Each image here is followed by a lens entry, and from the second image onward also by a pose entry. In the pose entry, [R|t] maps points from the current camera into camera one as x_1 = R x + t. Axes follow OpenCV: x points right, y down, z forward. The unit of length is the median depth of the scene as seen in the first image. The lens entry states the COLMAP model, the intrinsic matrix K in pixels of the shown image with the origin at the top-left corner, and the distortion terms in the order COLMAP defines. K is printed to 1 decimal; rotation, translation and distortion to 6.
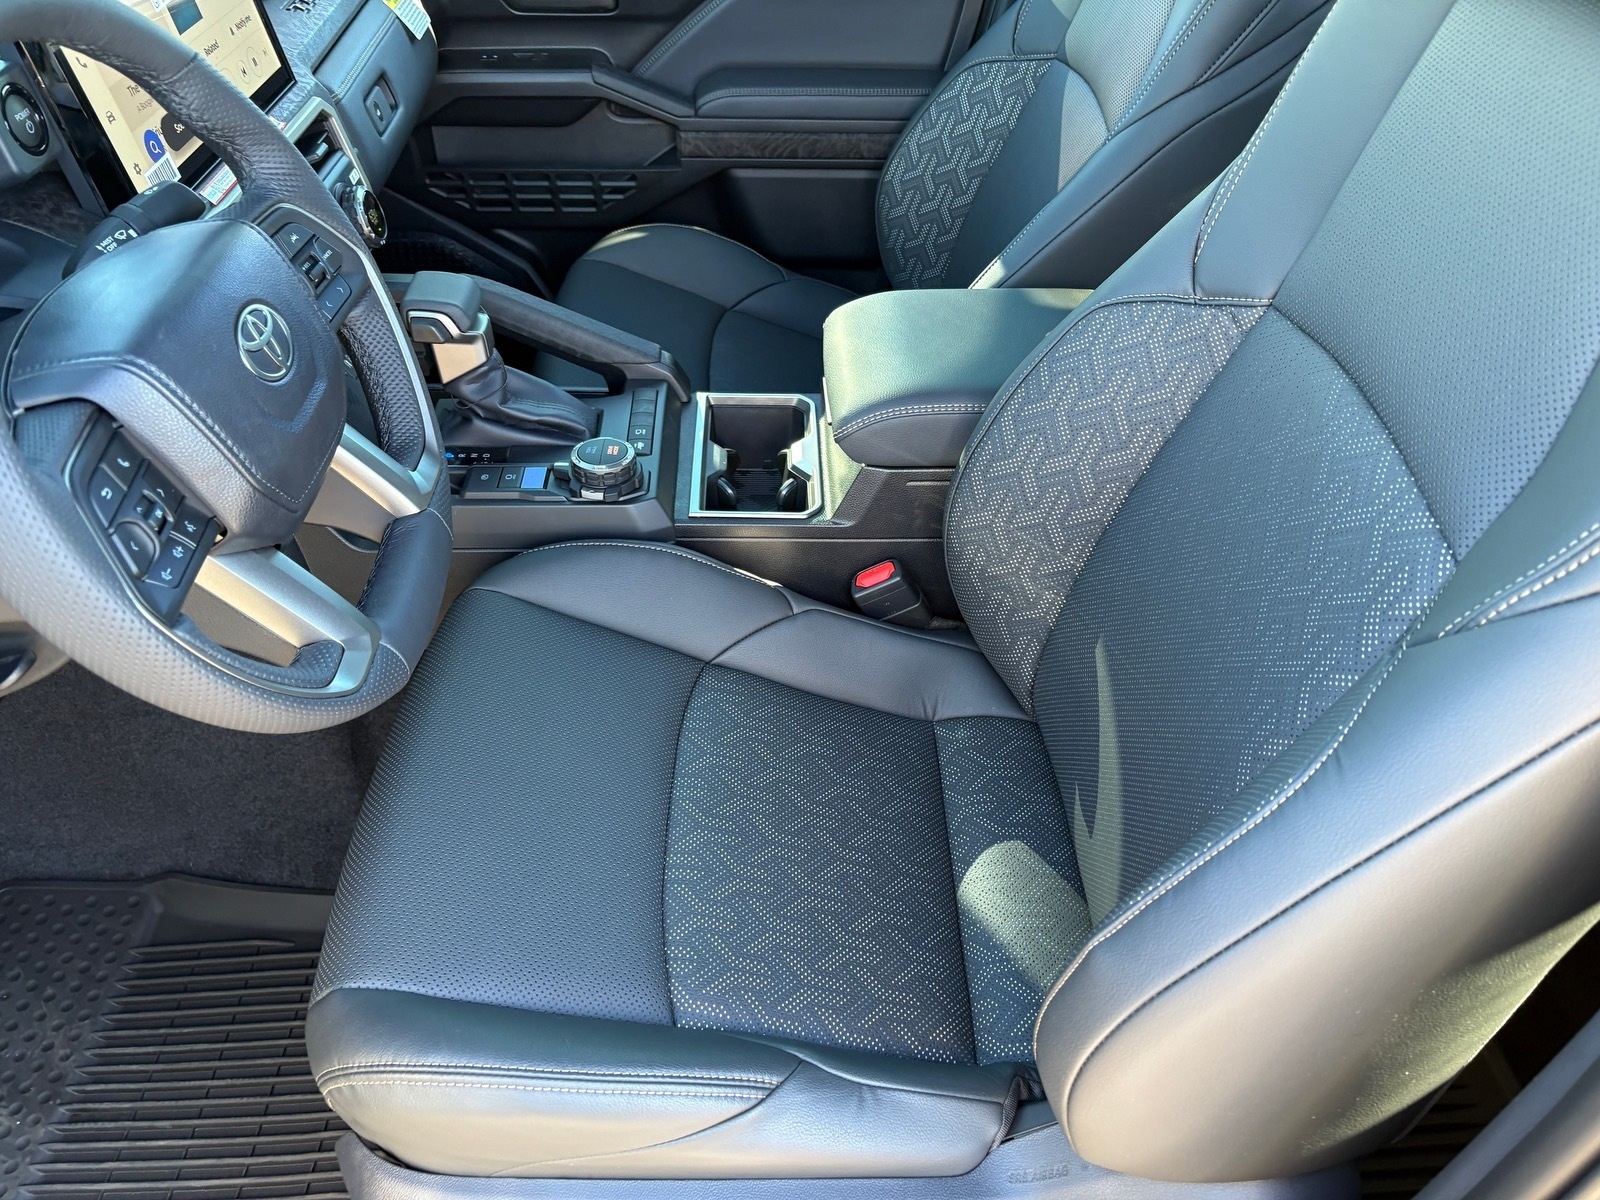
lens RADIAL K [[1221.8, 0, 814.3], [0, 1221.8, 592.6], [0, 0, 1]] dist [0.030953, -0.043895]
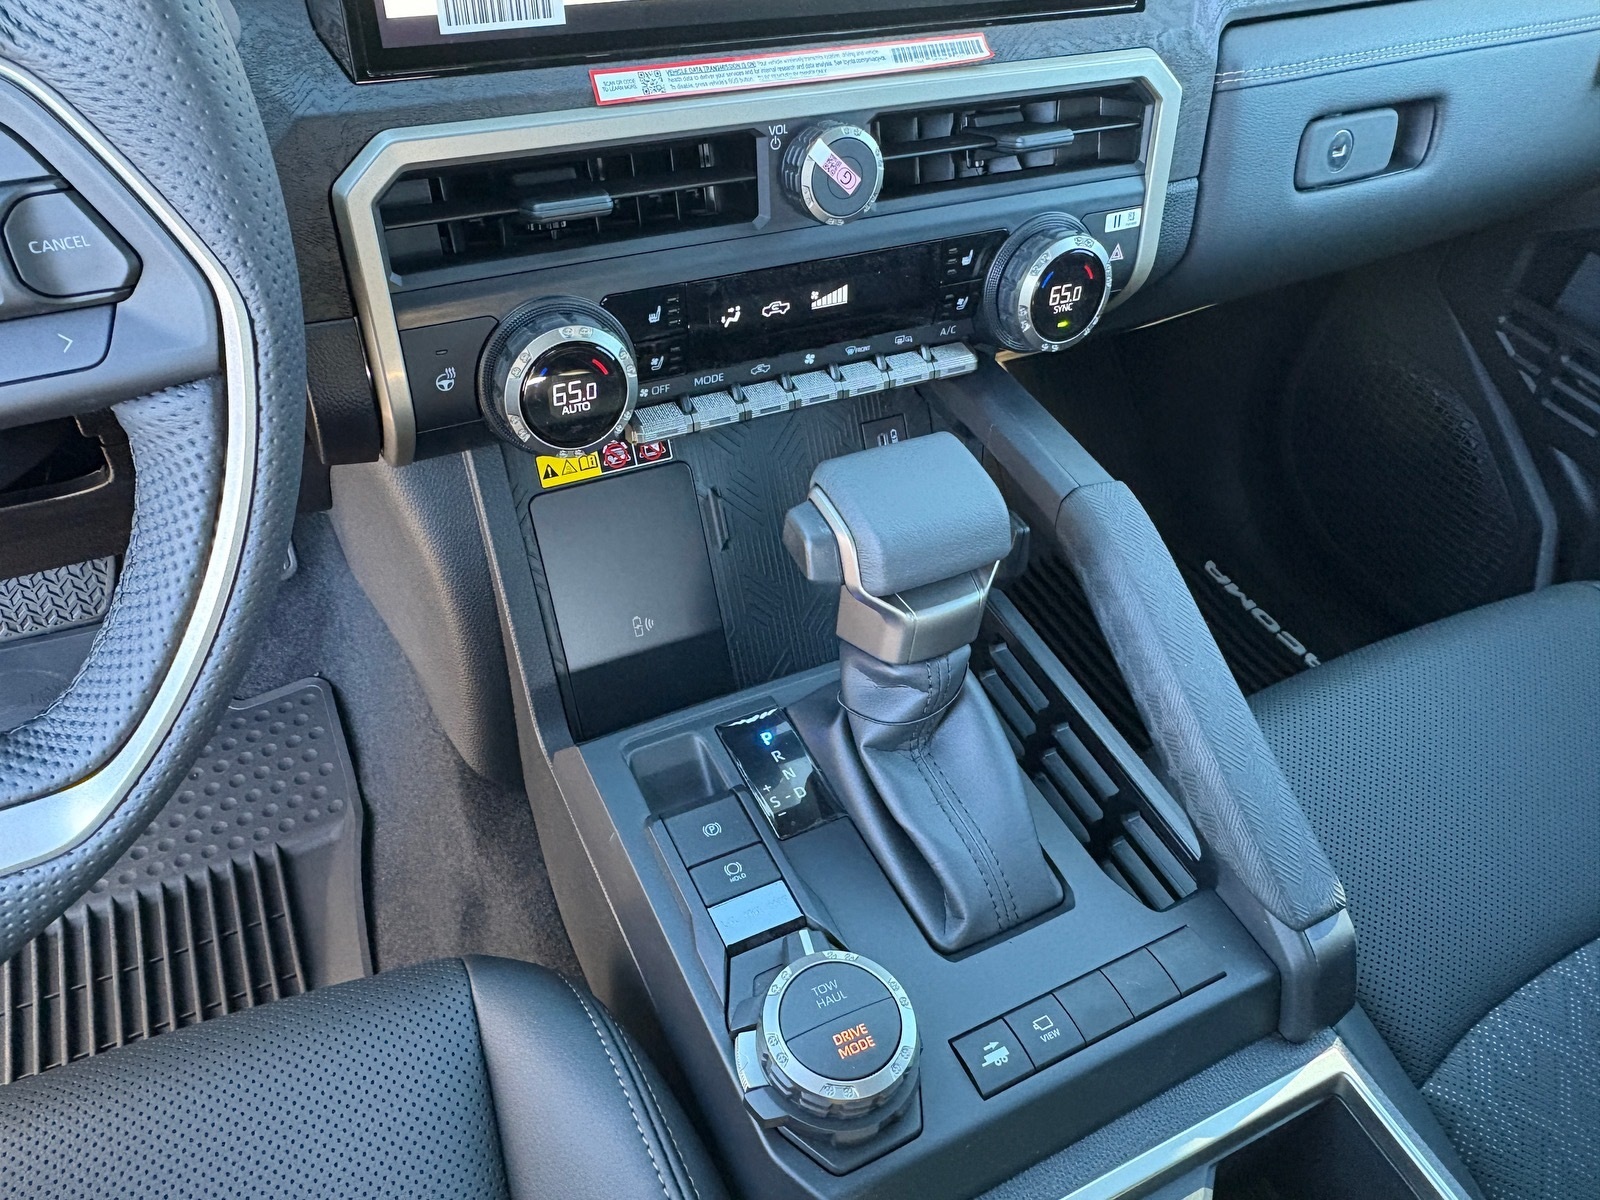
lens RADIAL K [[1138.4, 0, 763.7], [0, 1138.4, 594.2], [0, 0, 1]] dist [-0.004727, 0.006986]
pose [[0.402889, 0.650680, -0.643658, -0.031471], [-0.625741, 0.709050, 0.325111, -0.310880], [0.667929, 0.271780, 0.692826, 0.660386]]
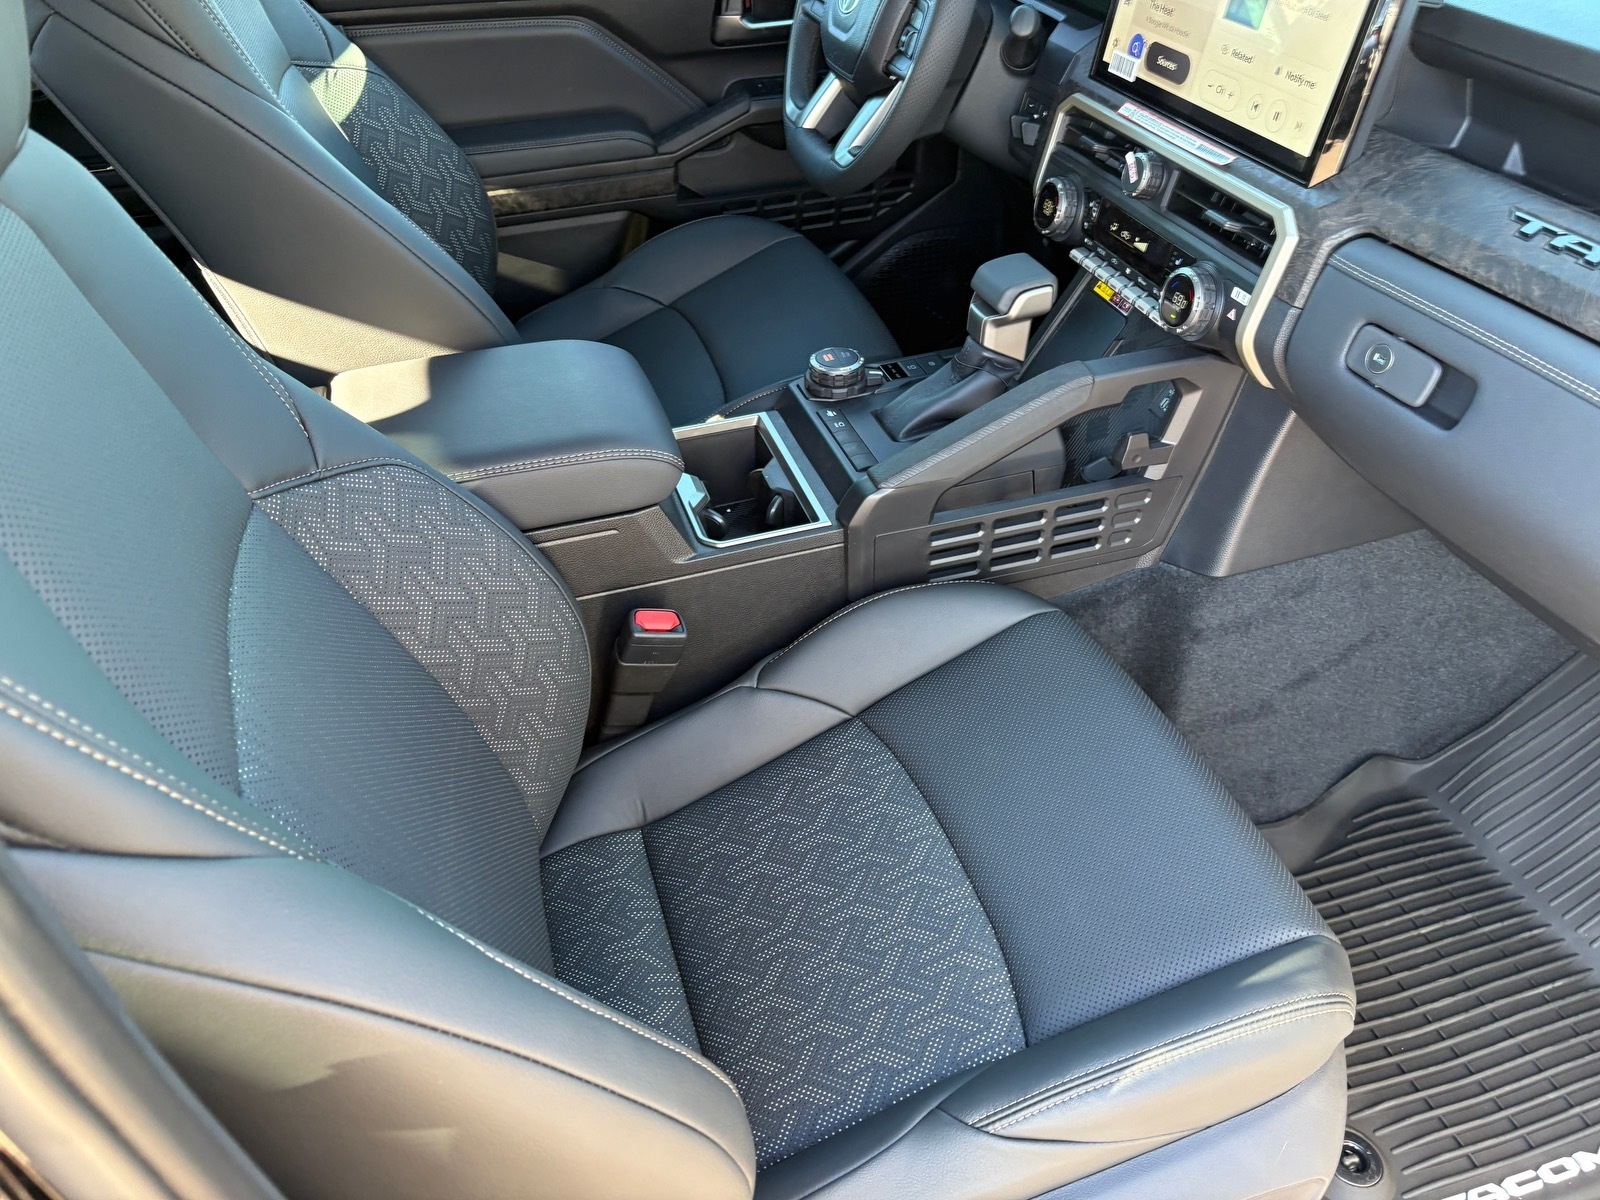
lens RADIAL K [[1221.8, 0, 770.1], [0, 1221.8, 591.1], [0, 0, 1]] dist [0.030953, -0.043895]
pose [[-0.969177, 0.157888, -0.189121, 0.137416], [-0.143764, 0.260944, 0.954589, -1.117657], [0.200068, 0.952355, -0.230203, 1.416640]]
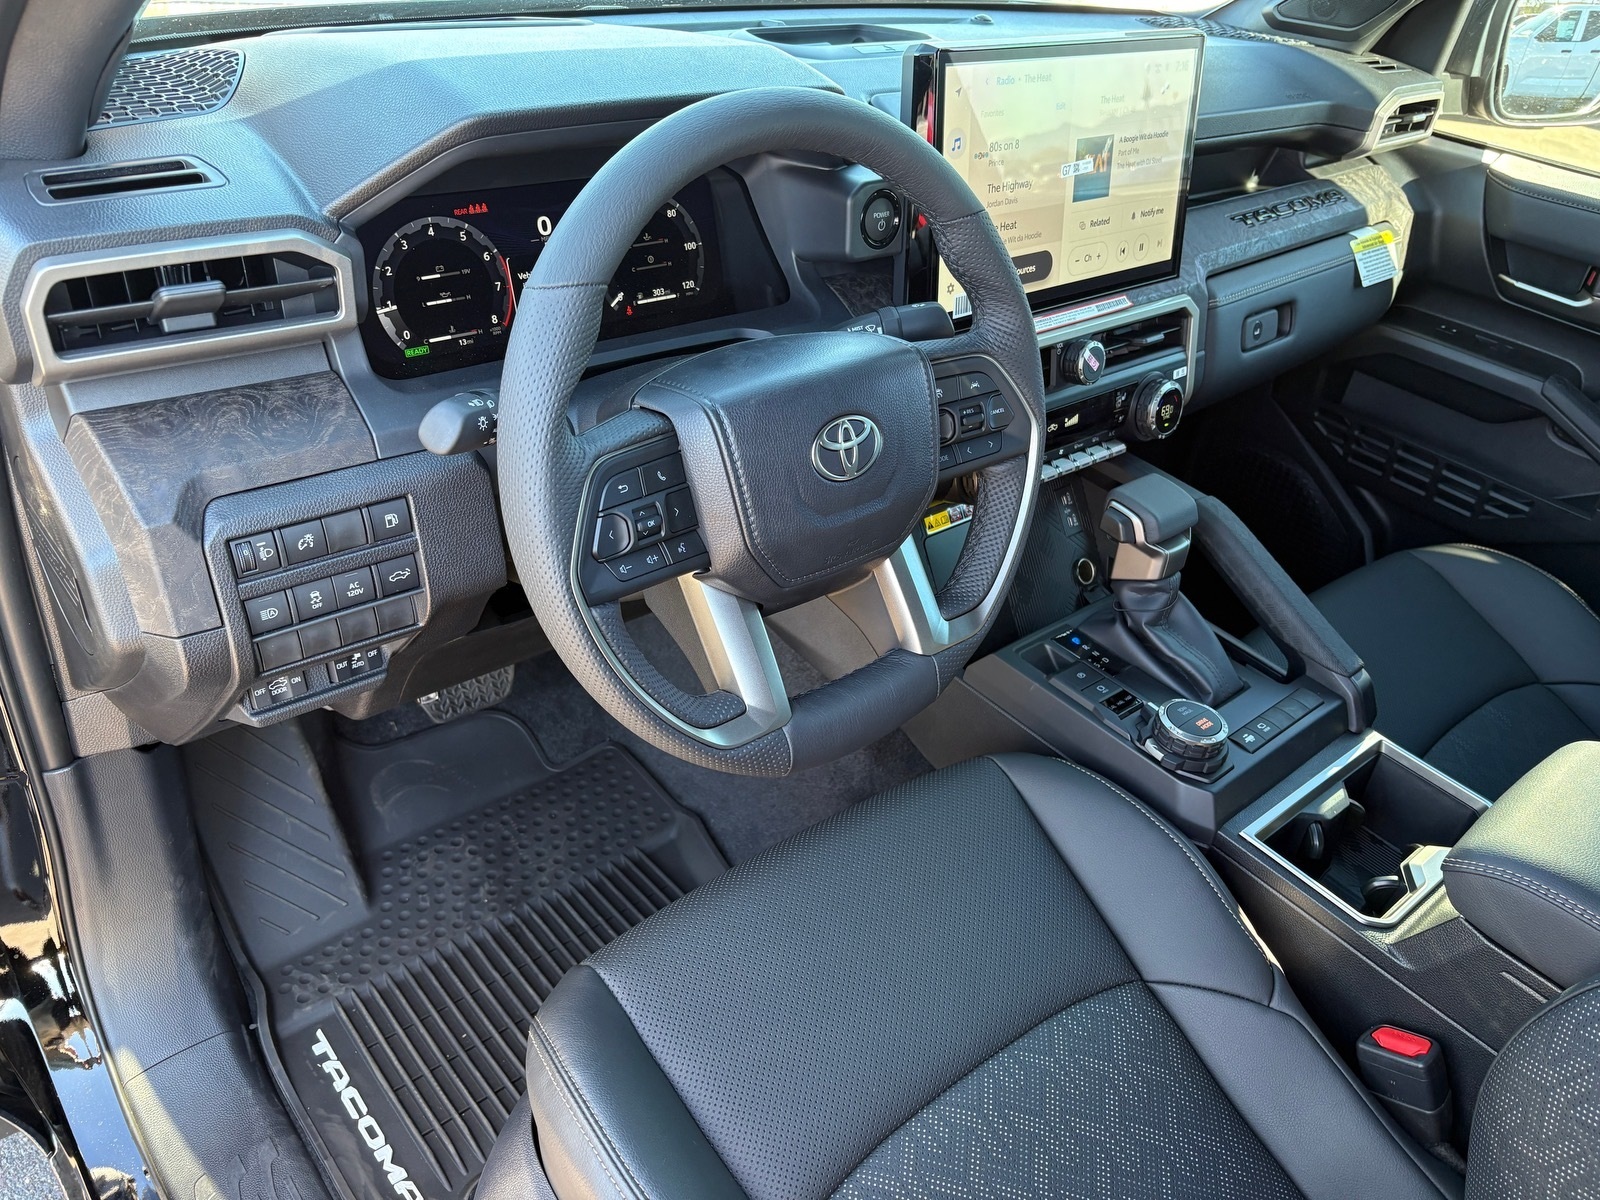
lens RADIAL K [[1221.8, 0, 799.7], [0, 1221.8, 591.3], [0, 0, 1]] dist [0.030953, -0.043895]
pose [[0.621532, 0.478804, -0.620036, 0.160727], [-0.564190, 0.822694, 0.069749, -0.088188], [0.543496, 0.306467, 0.781467, 0.090432]]
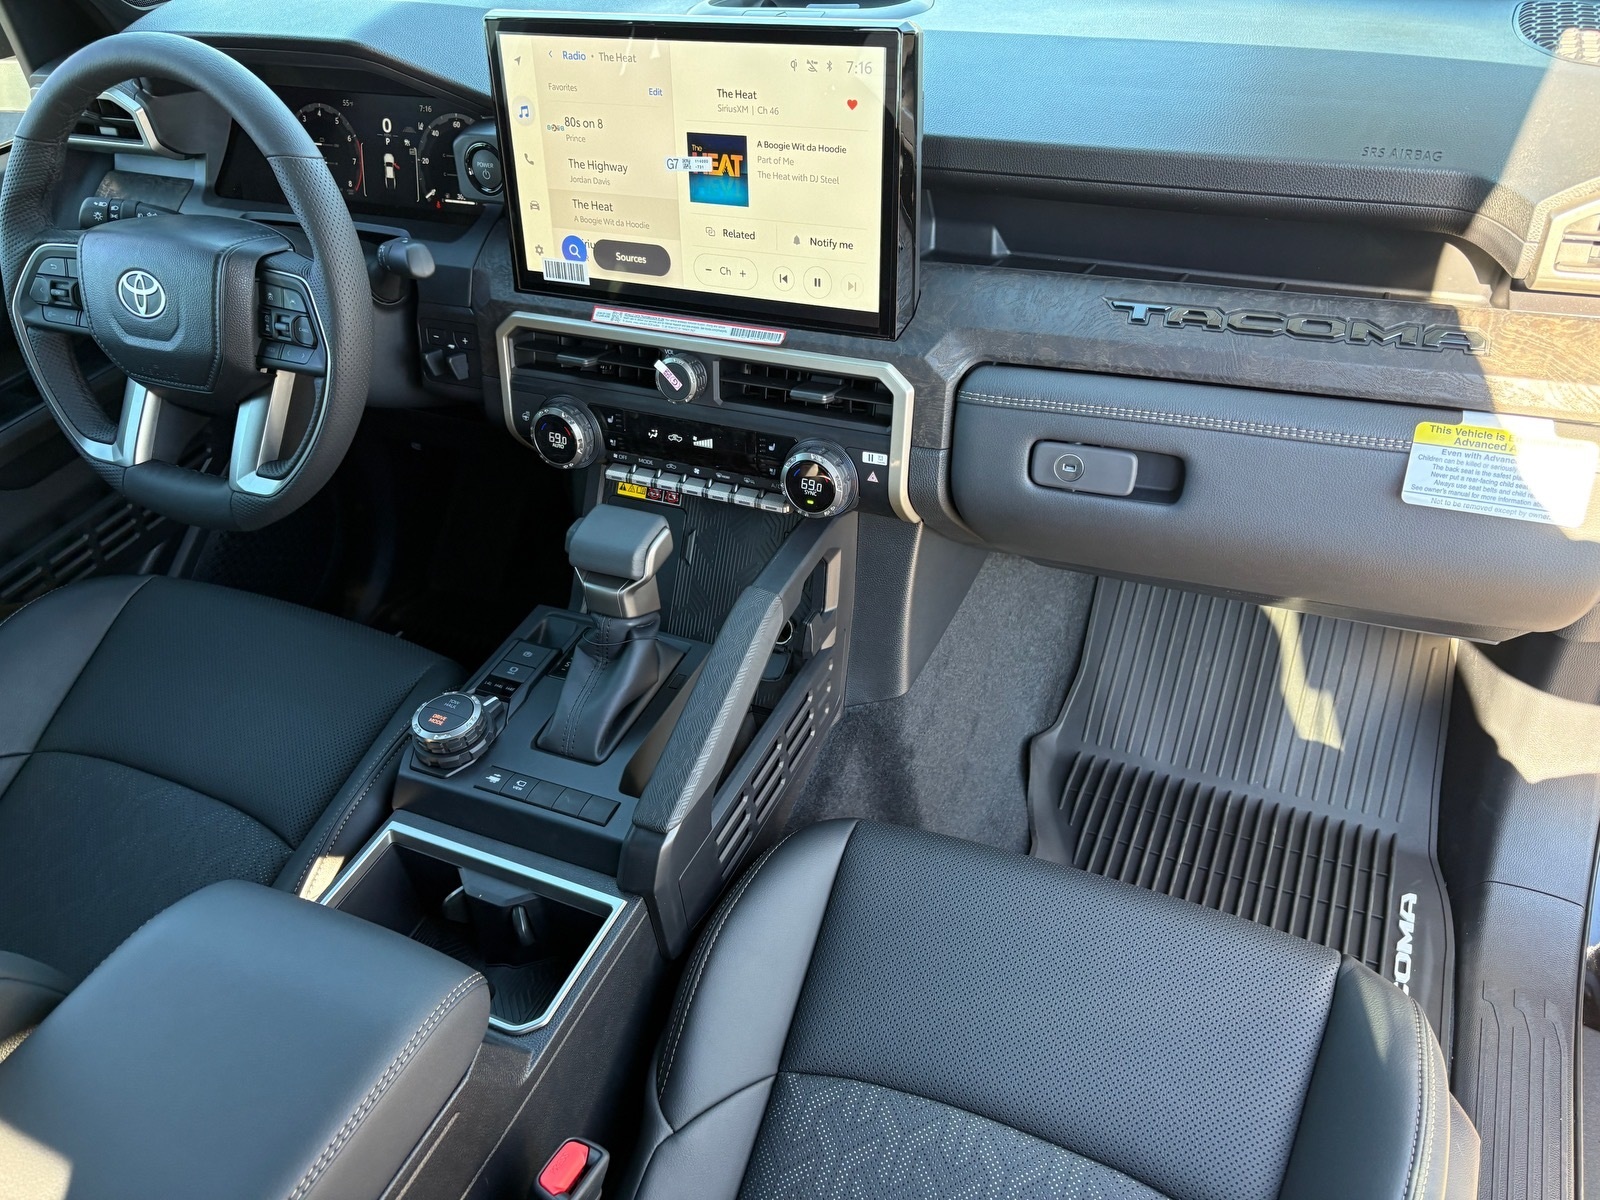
lens RADIAL K [[1221.8, 0, 799.1], [0, 1221.8, 613.4], [0, 0, 1]] dist [0.030953, -0.043895]
pose [[-0.449700, 0.582069, -0.677470, 0.277303], [-0.496889, 0.467251, 0.731285, -0.922594], [0.742207, 0.665487, 0.079101, 1.036999]]
